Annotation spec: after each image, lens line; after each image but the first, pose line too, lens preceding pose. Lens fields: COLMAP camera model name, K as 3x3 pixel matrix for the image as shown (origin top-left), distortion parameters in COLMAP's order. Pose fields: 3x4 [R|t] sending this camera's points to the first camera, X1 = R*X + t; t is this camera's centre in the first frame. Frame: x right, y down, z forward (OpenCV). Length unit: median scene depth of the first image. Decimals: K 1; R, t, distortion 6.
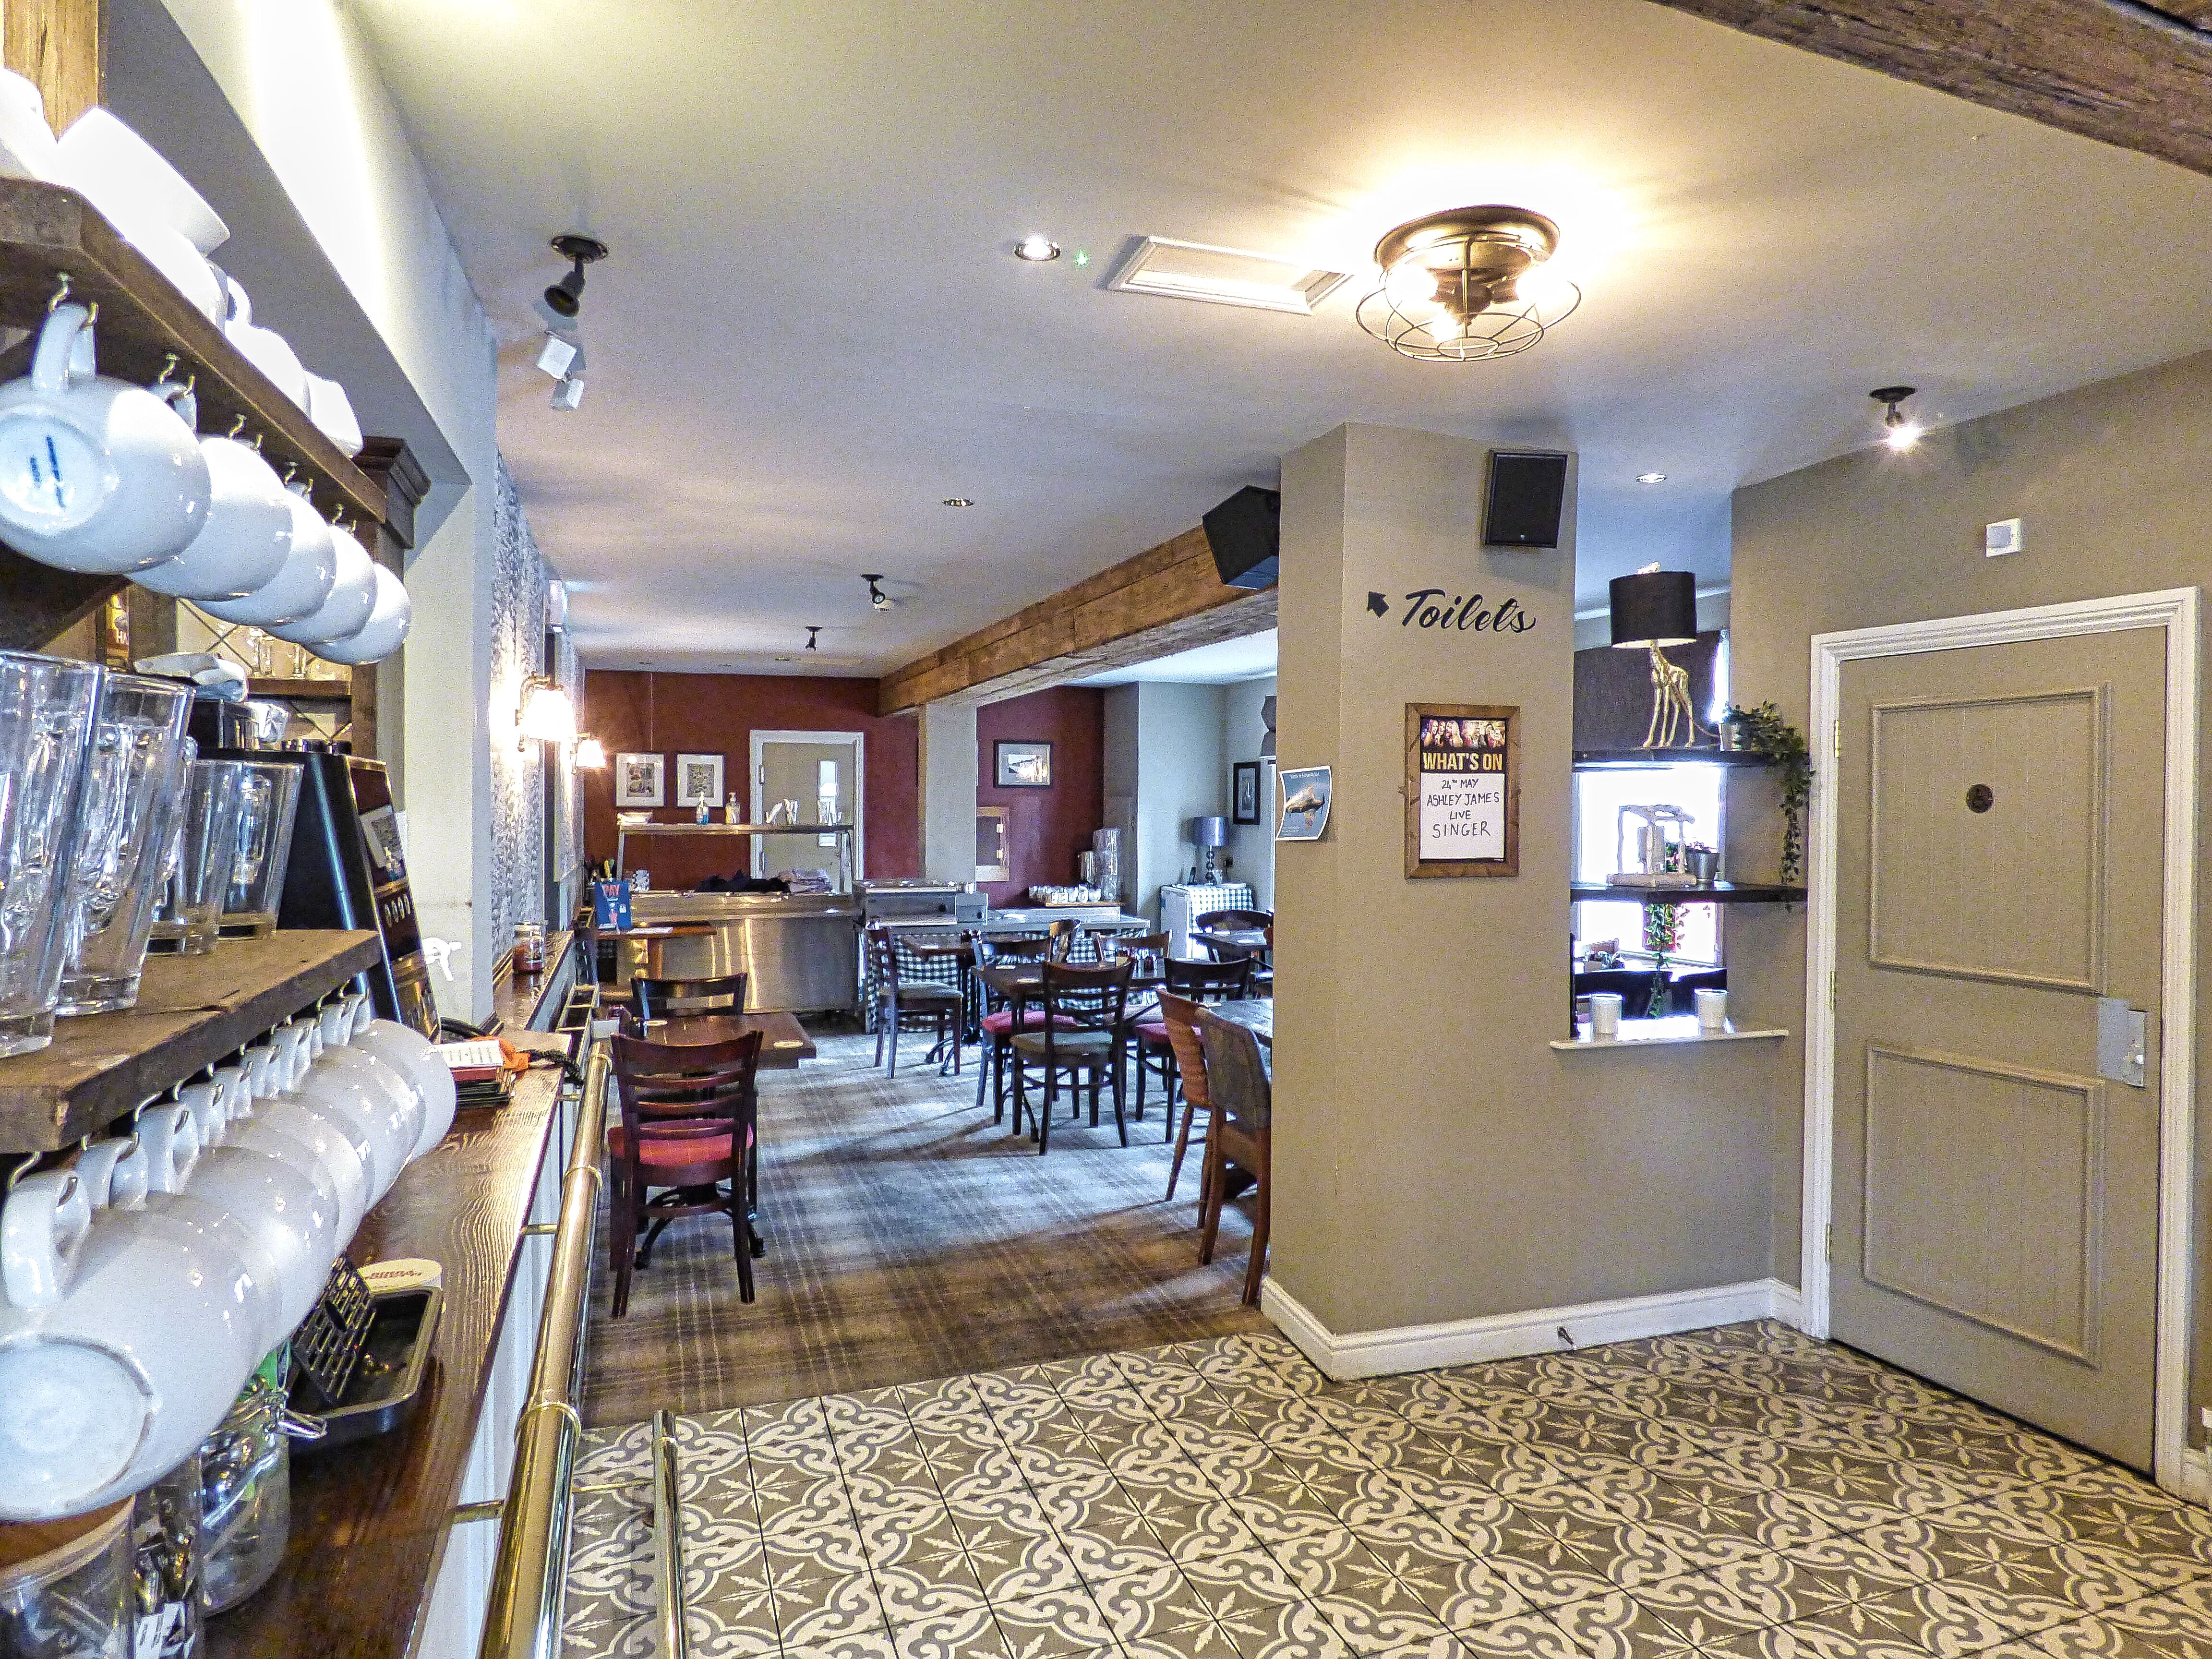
lens RADIAL K [[1330.3, 0, 1100.5], [0, 1330.3, 827.1], [0, 0, 1]] dist [-0.038637, 0.000198]
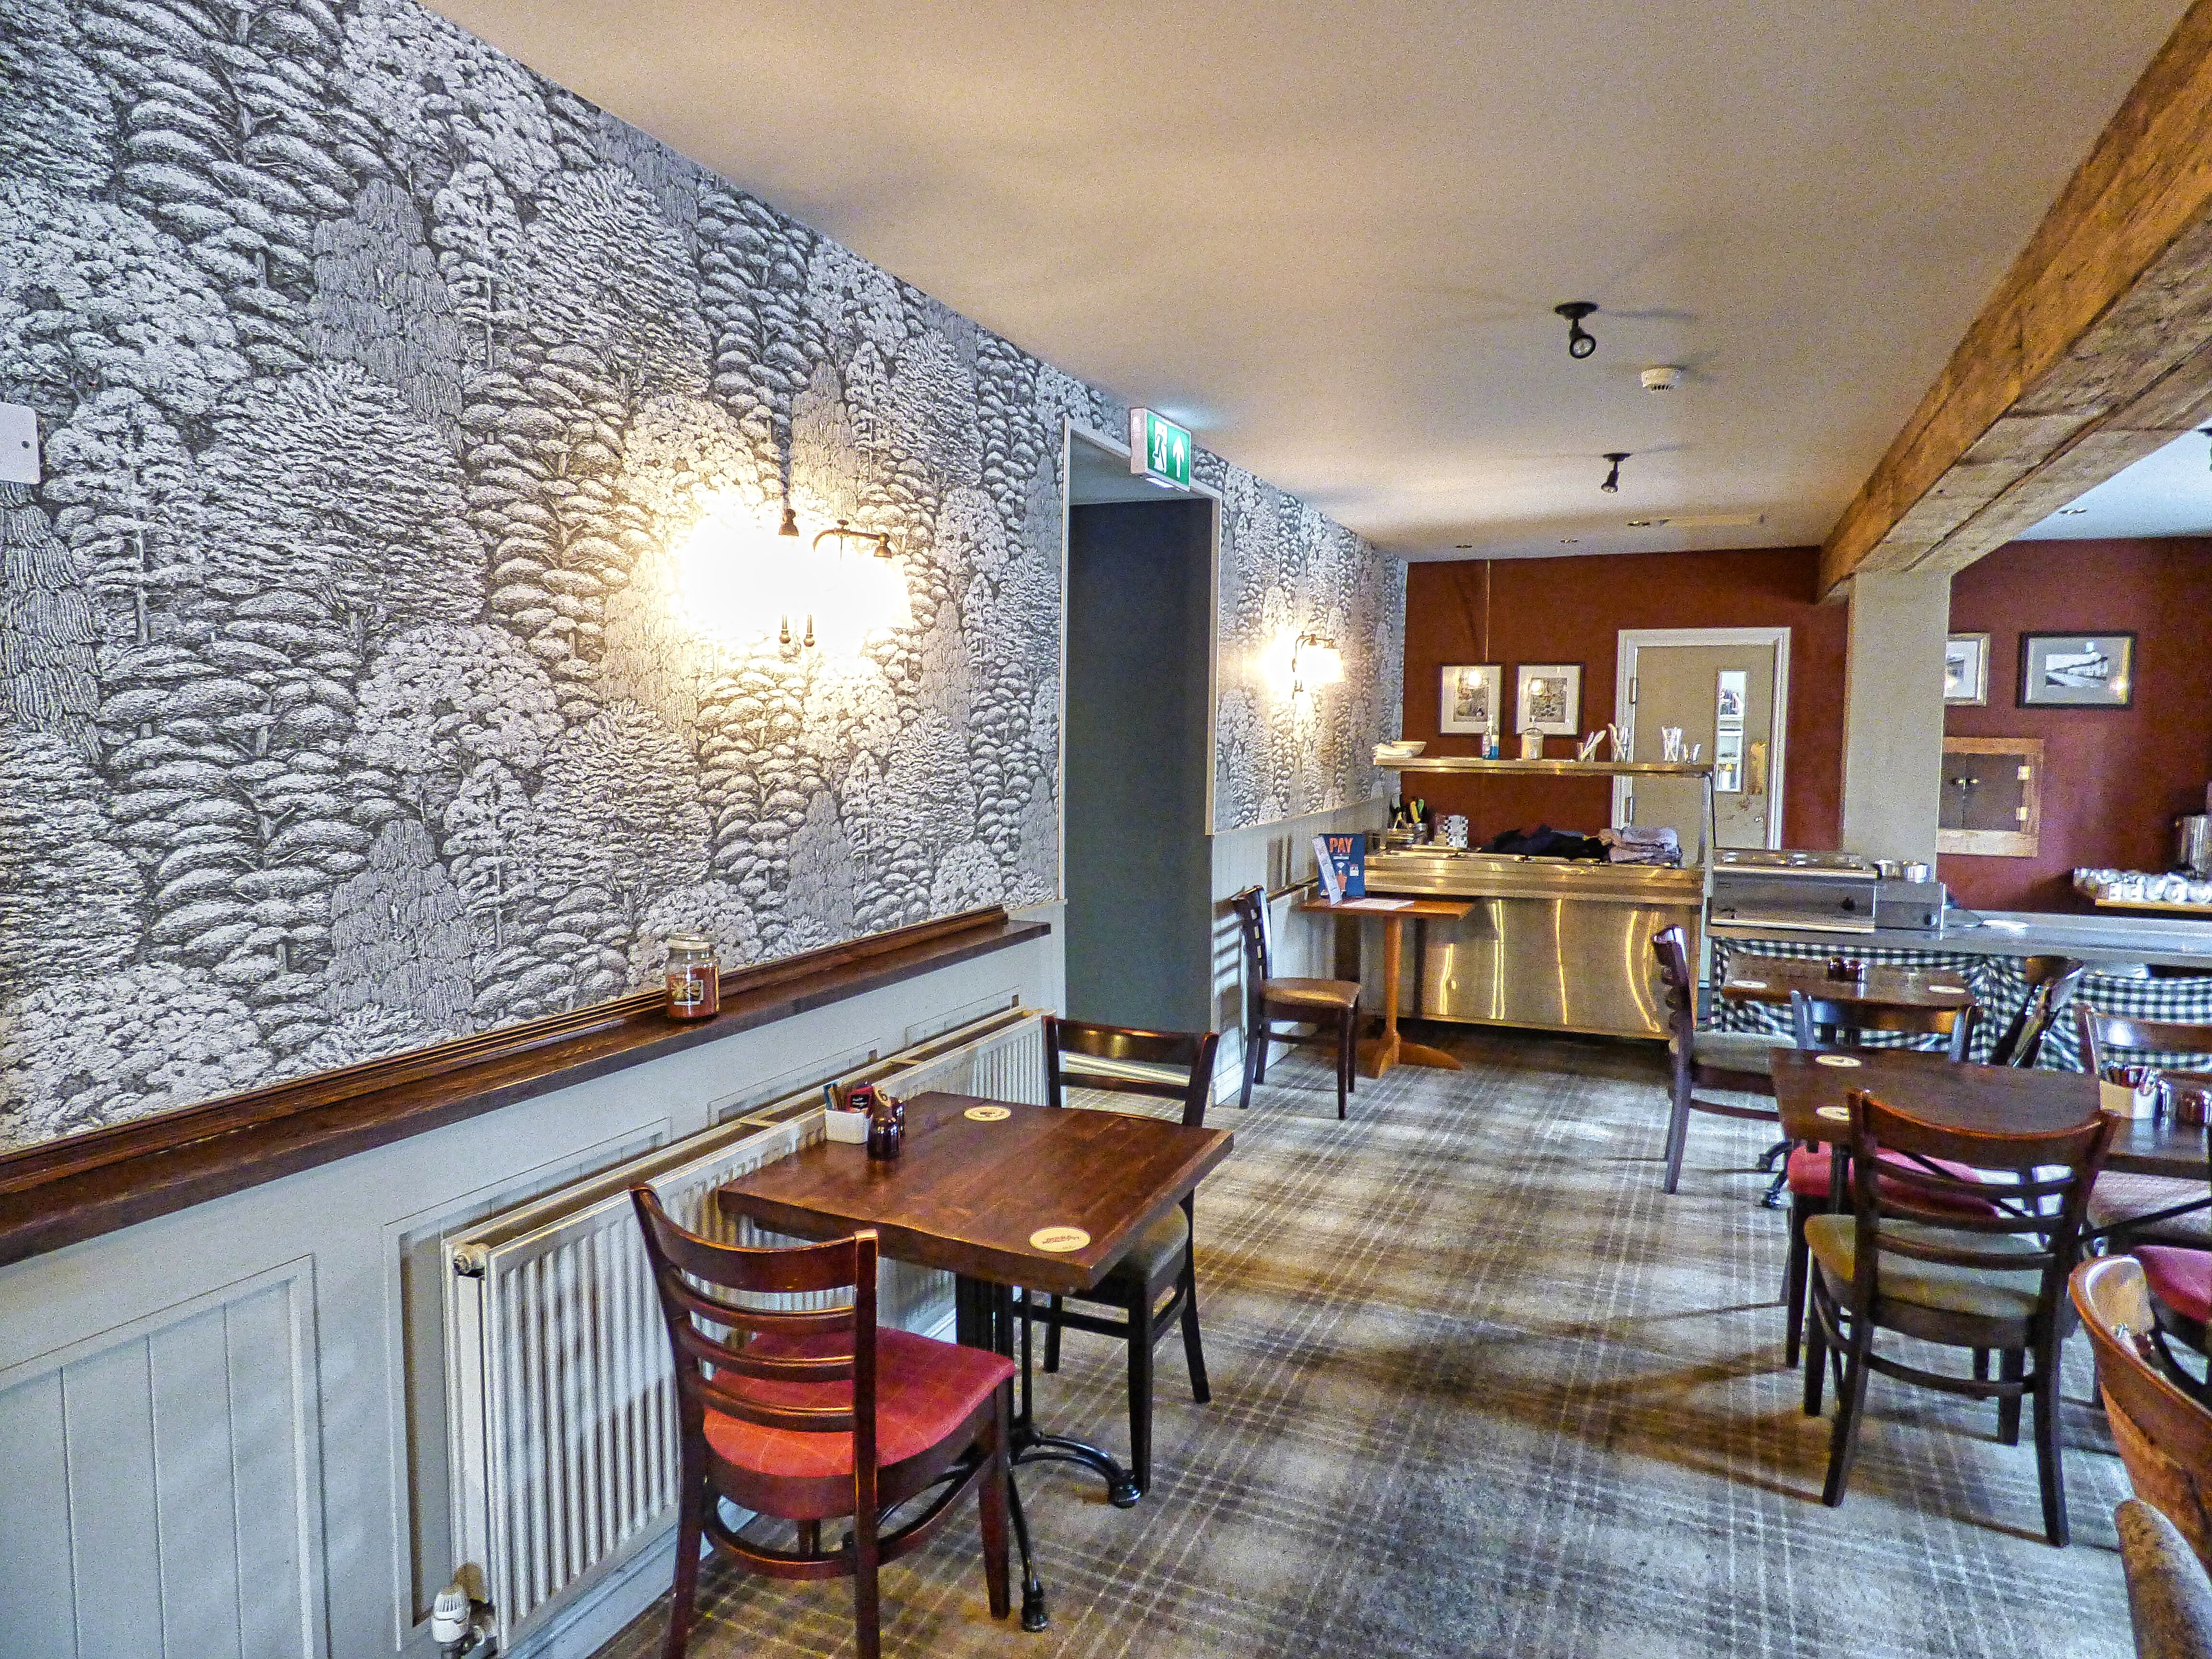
lens RADIAL K [[1330.3, 0, 1107.6], [0, 1330.3, 825.3], [0, 0, 1]] dist [-0.038637, 0.000198]
pose [[0.725061, 0.052997, -0.686643, 0.054777], [-0.015518, 0.998039, 0.060645, -0.007845], [0.688510, -0.033316, 0.724461, 0.390685]]
